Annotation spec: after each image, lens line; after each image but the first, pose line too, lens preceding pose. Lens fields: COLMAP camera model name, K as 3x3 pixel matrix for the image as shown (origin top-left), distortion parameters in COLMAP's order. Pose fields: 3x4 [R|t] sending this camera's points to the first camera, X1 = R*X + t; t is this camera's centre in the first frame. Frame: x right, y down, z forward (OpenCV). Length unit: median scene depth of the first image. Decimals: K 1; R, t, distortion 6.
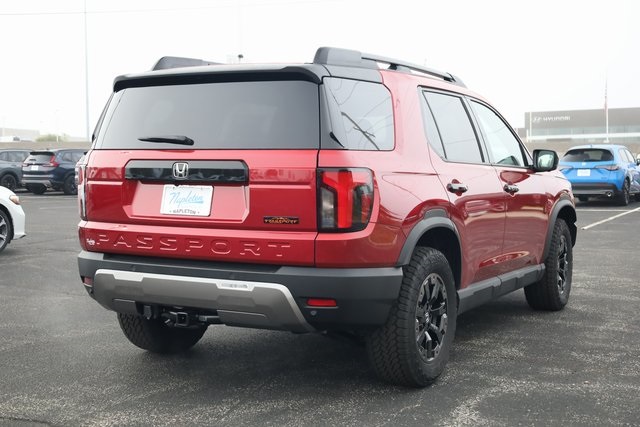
lens RADIAL K [[922.7, 0, 320.0], [0, 922.7, 213.5], [0, 0, 1]] dist [-0.021097, 0.512691]
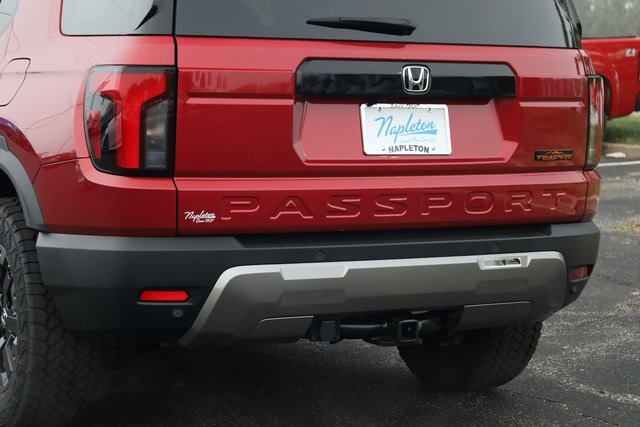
lens RADIAL K [[1567.6, 0, 320.0], [0, 1567.6, 213.5], [0, 0, 1]] dist [-0.003183, -0.453710]
pose [[0.522906, -0.075464, 0.849043, -1.030274], [0.030197, 0.997088, 0.070025, -0.032796], [-0.851855, -0.010978, 0.523662, 0.525364]]
